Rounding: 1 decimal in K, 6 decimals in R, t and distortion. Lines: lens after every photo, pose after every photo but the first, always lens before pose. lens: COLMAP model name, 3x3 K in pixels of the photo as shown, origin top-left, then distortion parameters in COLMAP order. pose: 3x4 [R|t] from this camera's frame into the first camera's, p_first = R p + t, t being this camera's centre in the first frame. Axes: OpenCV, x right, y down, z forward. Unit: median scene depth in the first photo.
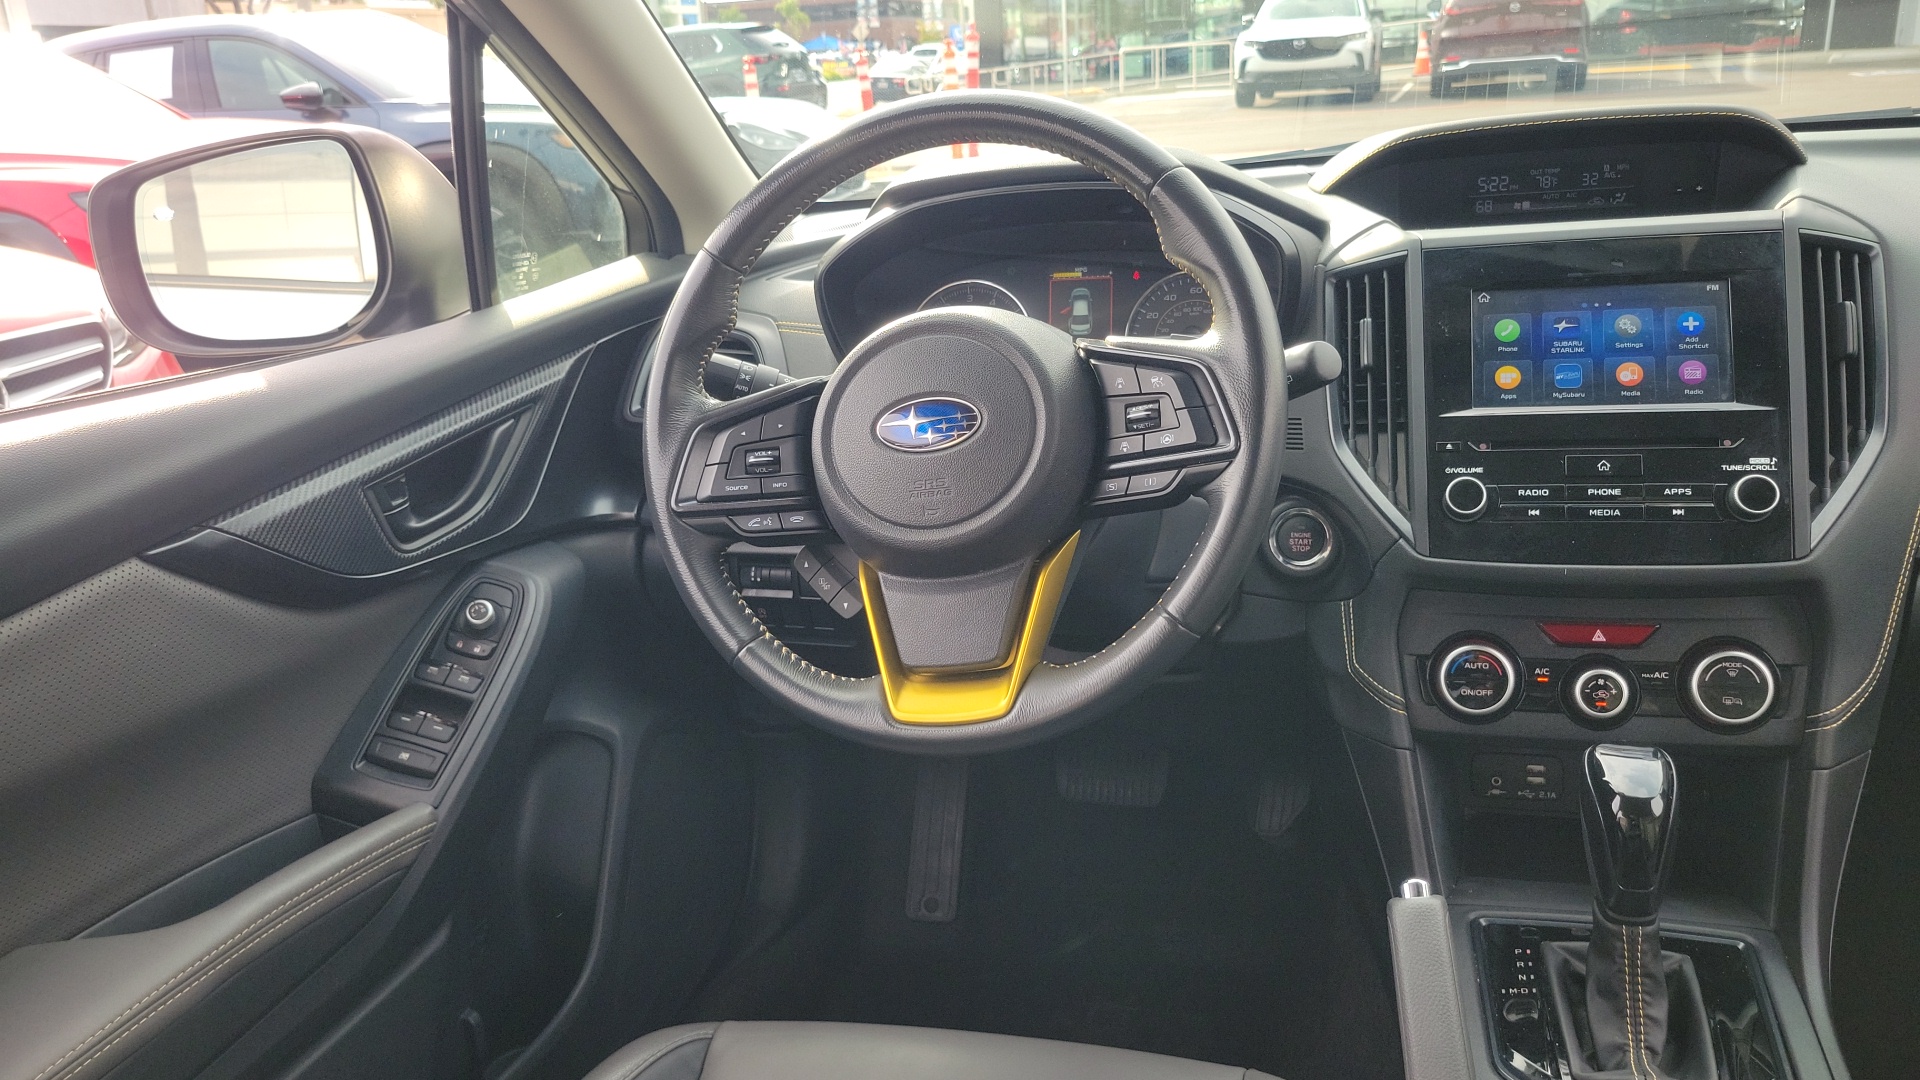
lens RADIAL K [[1410.2, 0, 960.0], [0, 1410.2, 540.0], [0, 0, 1]] dist [0.028699, -0.004171]
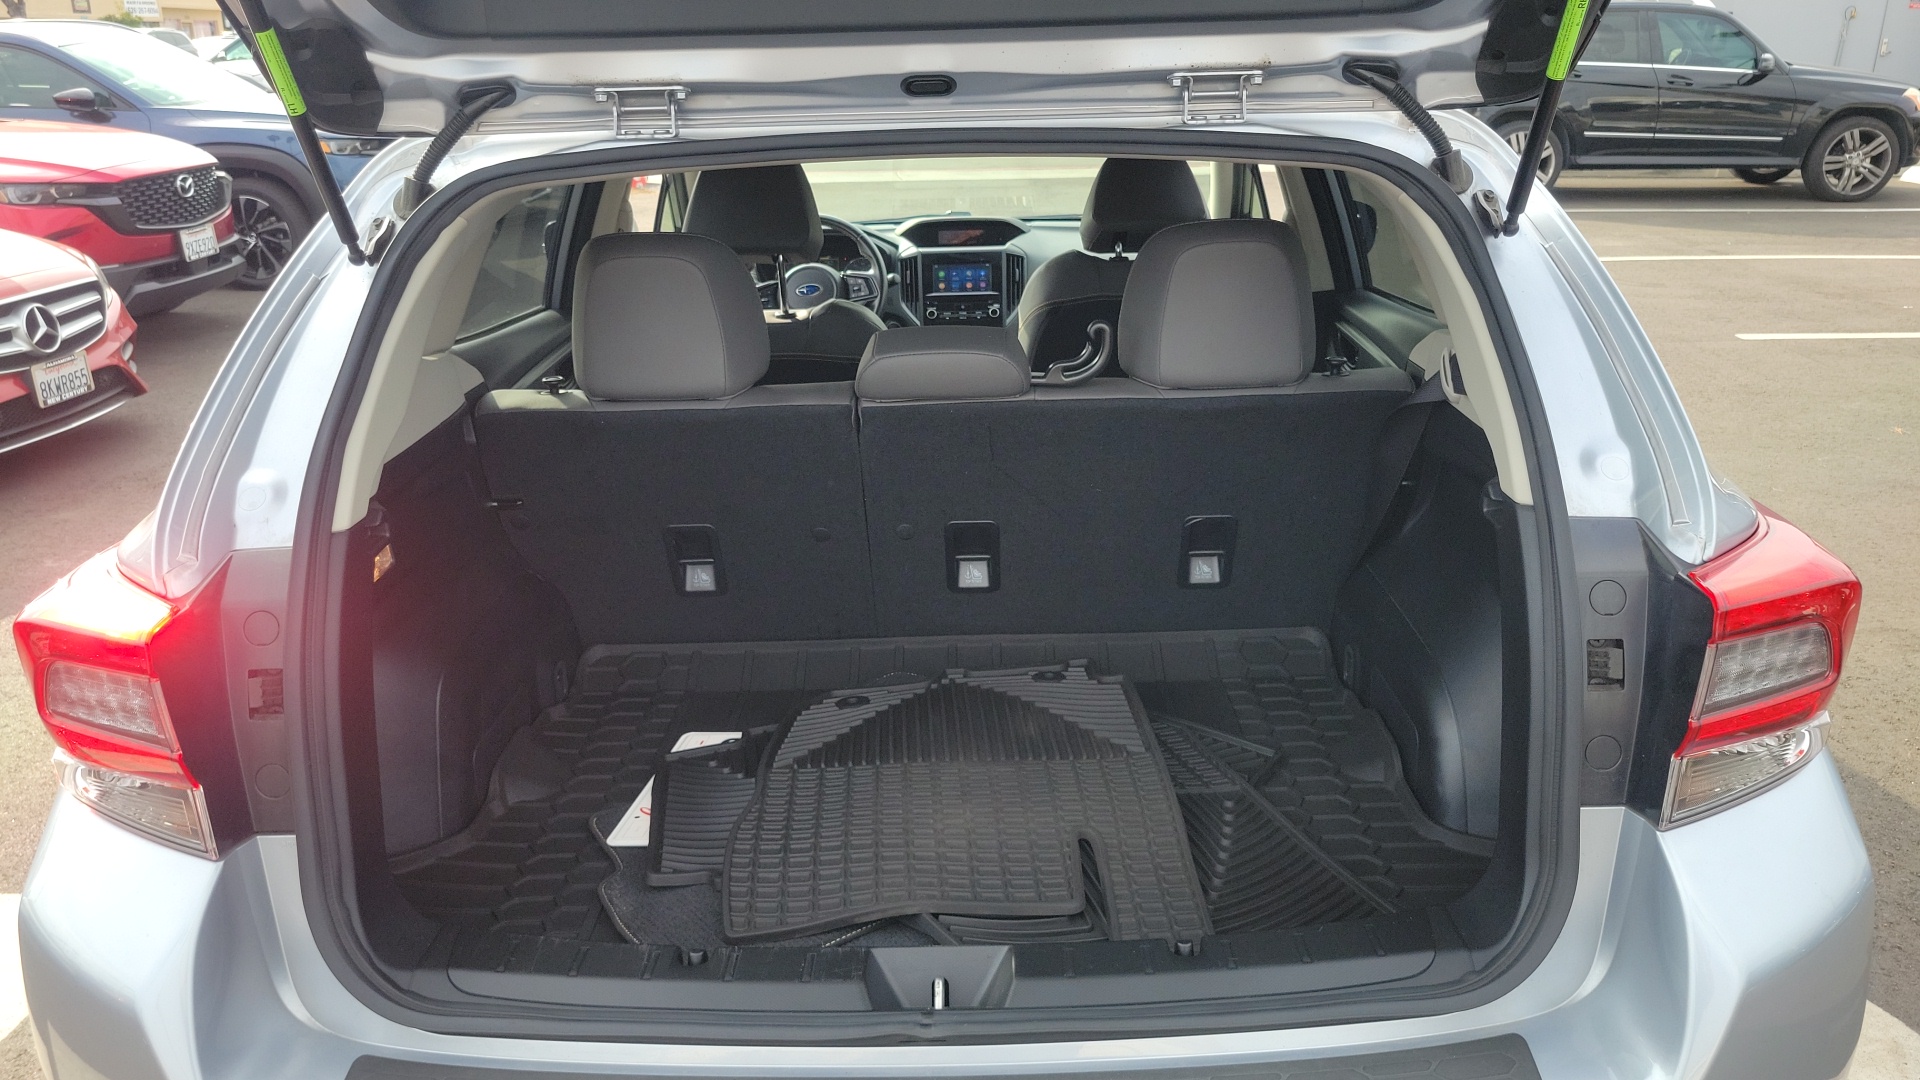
lens RADIAL K [[1483.1, 0, 960.0], [0, 1483.1, 540.0], [0, 0, 1]] dist [0.011746, 0.000020]
pose [[0.966745, -0.024104, 0.254605, -0.665918], [0.025913, 0.999657, -0.003755, 0.634390], [-0.254427, 0.010228, 0.967038, -3.135454]]
